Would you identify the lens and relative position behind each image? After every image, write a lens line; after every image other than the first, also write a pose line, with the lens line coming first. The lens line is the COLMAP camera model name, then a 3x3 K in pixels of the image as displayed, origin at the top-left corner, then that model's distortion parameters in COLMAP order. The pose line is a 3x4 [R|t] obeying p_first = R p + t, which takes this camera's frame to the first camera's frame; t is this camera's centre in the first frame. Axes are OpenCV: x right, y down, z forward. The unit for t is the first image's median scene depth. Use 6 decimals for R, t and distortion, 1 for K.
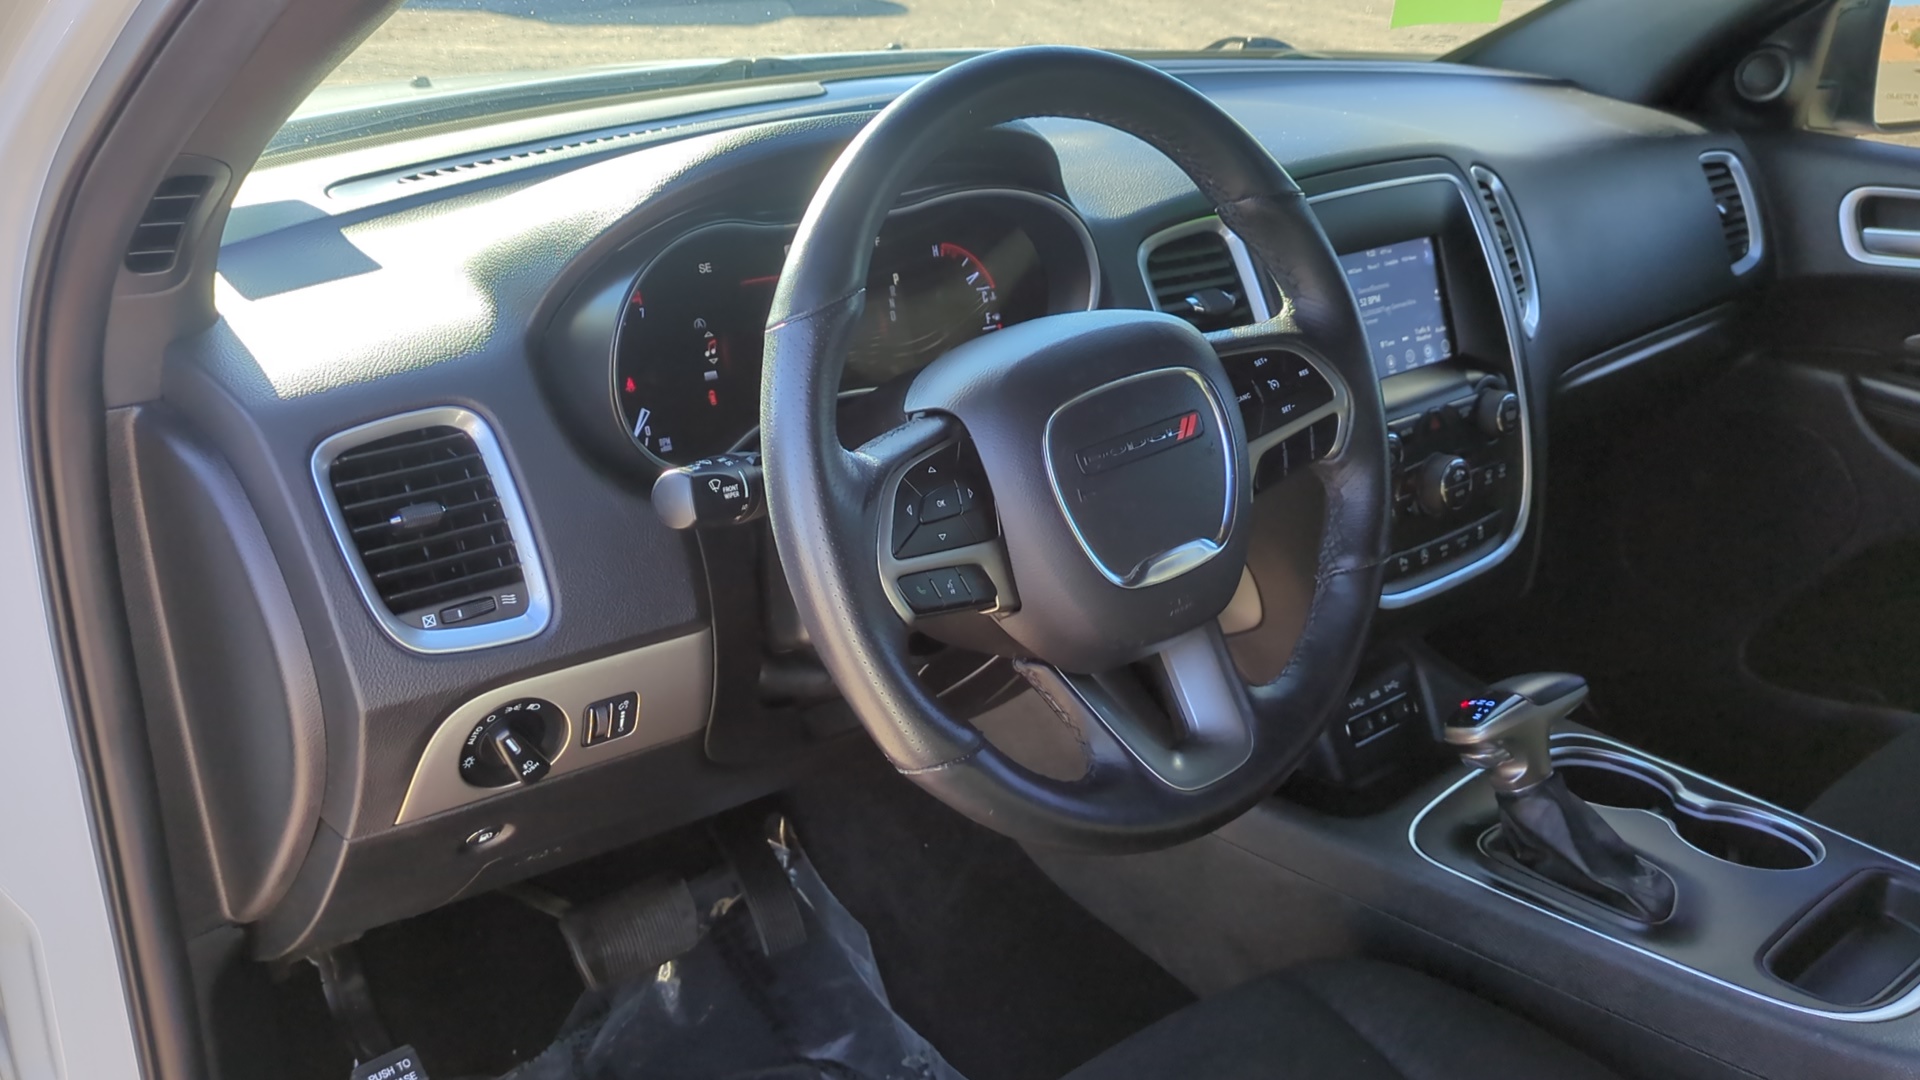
lens RADIAL K [[1635.7, 0, 957.5], [0, 1635.7, 551.9], [0, 0, 1]] dist [0.063321, -0.092078]
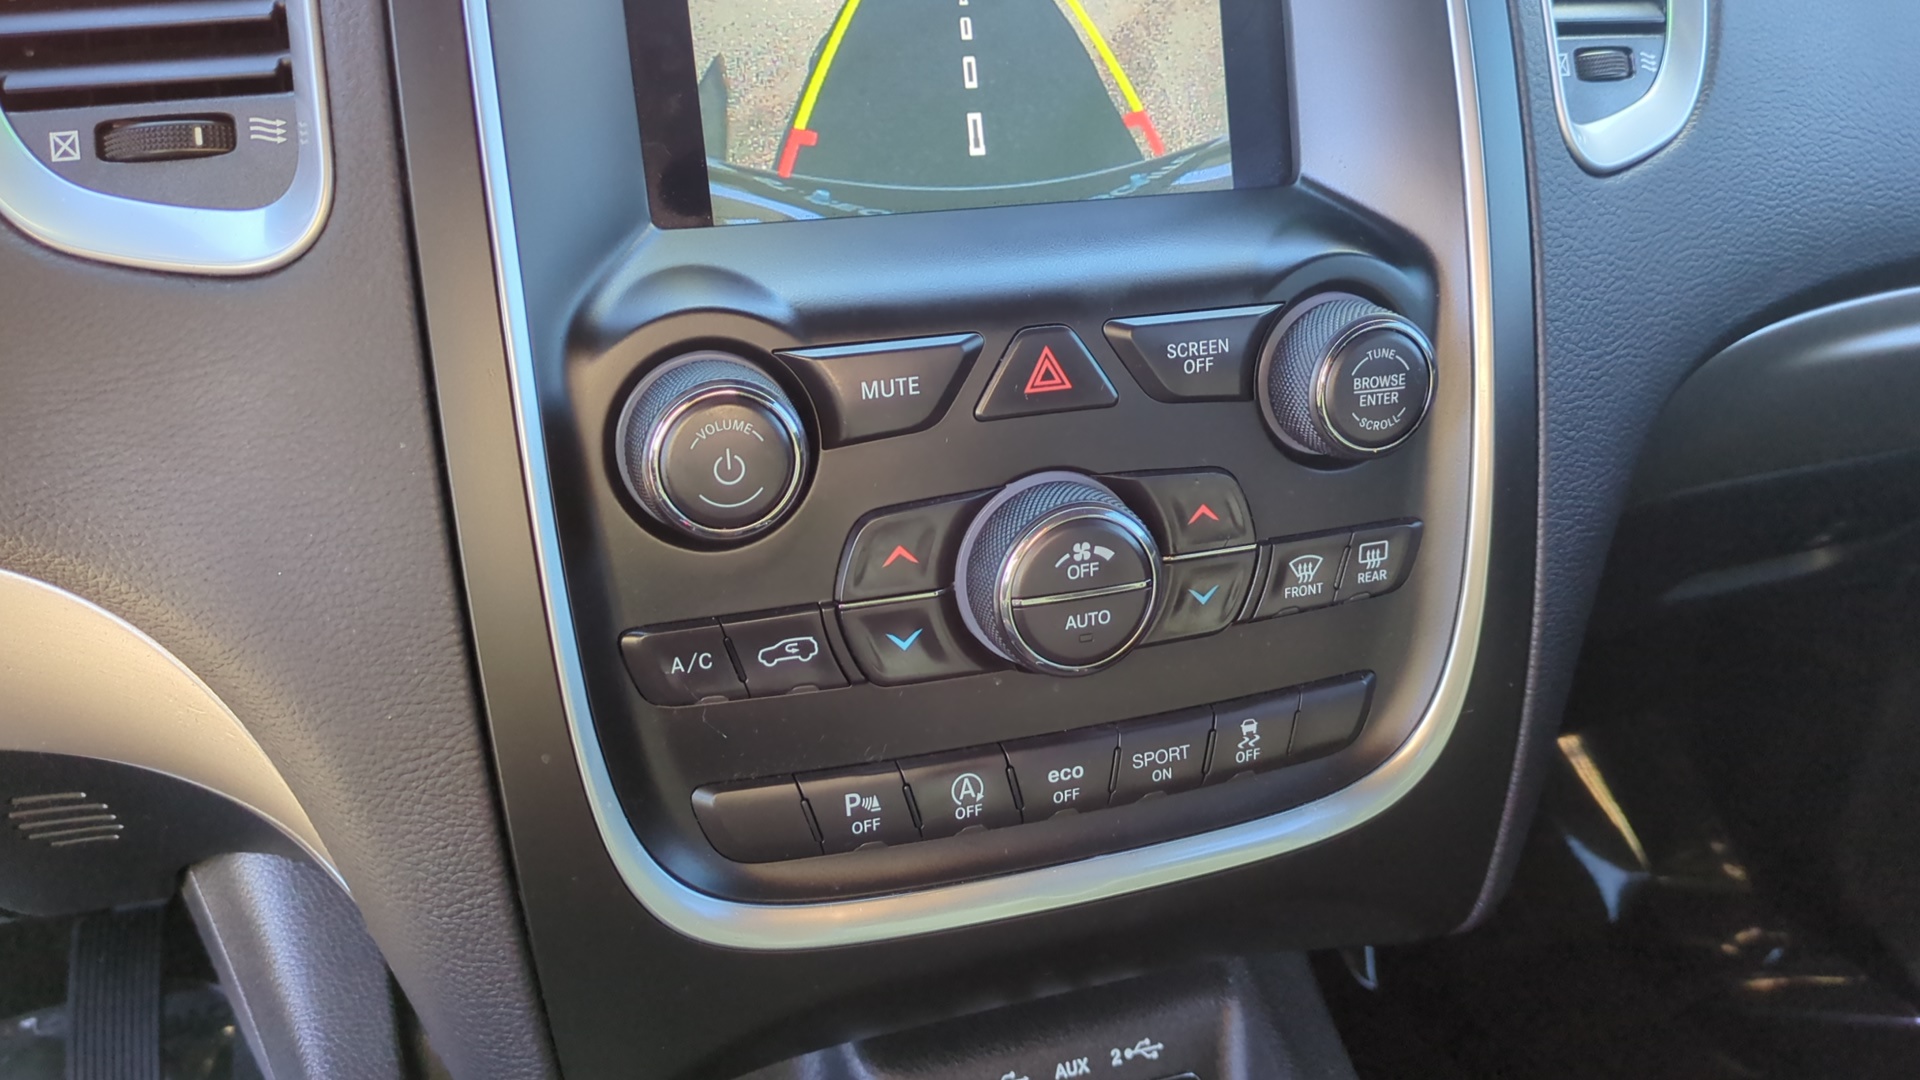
lens RADIAL K [[1635.7, 0, 961.0], [0, 1635.7, 538.5], [0, 0, 1]] dist [0.063321, -0.092078]
pose [[0.929299, 0.165940, -0.329950, 0.468238], [-0.148978, 0.985897, 0.076238, -0.085651], [0.337947, -0.021692, 0.940915, 0.876230]]
